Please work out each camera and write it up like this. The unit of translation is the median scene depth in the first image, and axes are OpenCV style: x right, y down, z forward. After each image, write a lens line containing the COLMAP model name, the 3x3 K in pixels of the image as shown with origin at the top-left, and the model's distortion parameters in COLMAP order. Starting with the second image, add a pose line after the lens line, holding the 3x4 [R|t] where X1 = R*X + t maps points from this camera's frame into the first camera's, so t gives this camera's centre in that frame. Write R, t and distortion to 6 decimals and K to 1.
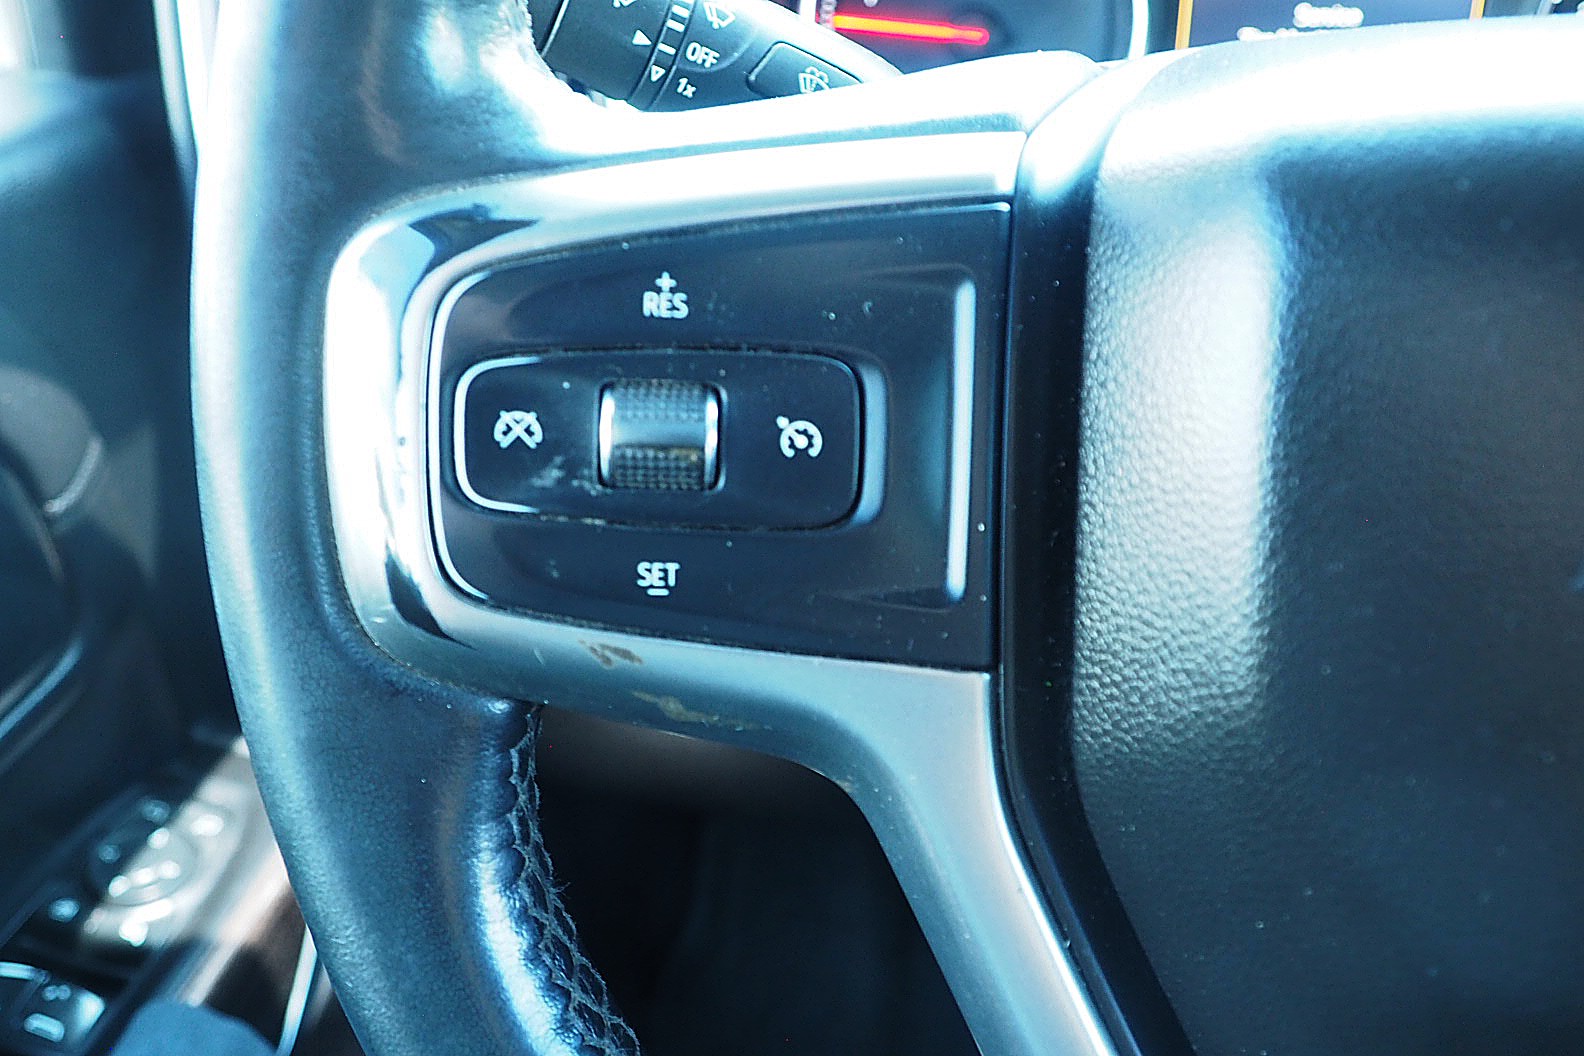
lens RADIAL K [[1217.1, 0, 792.0], [0, 1217.1, 528.0], [0, 0, 1]] dist [-0.025512, -0.003865]
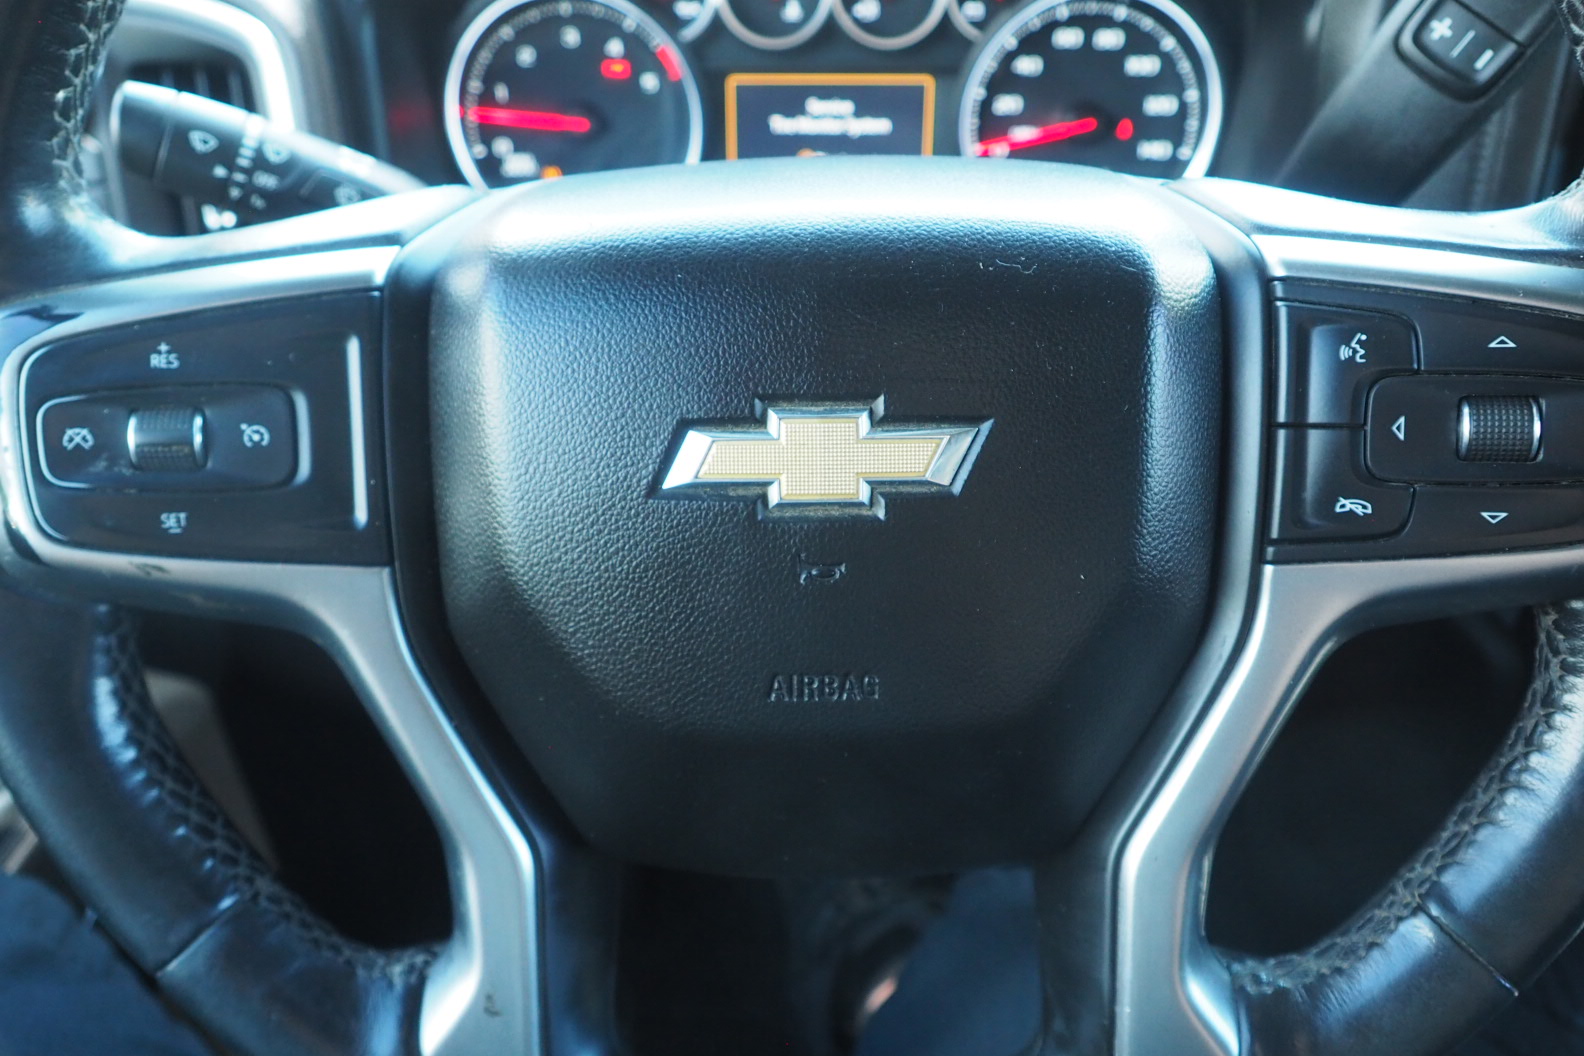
lens RADIAL K [[1132.2, 0, 855.2], [0, 1132.2, 528.1], [0, 0, 1]] dist [-0.023706, -0.004884]
pose [[0.990896, -0.057605, 0.121686, 0.641314], [0.054866, 0.998162, 0.025746, 0.061285], [-0.122946, -0.018835, 0.992235, -0.668657]]
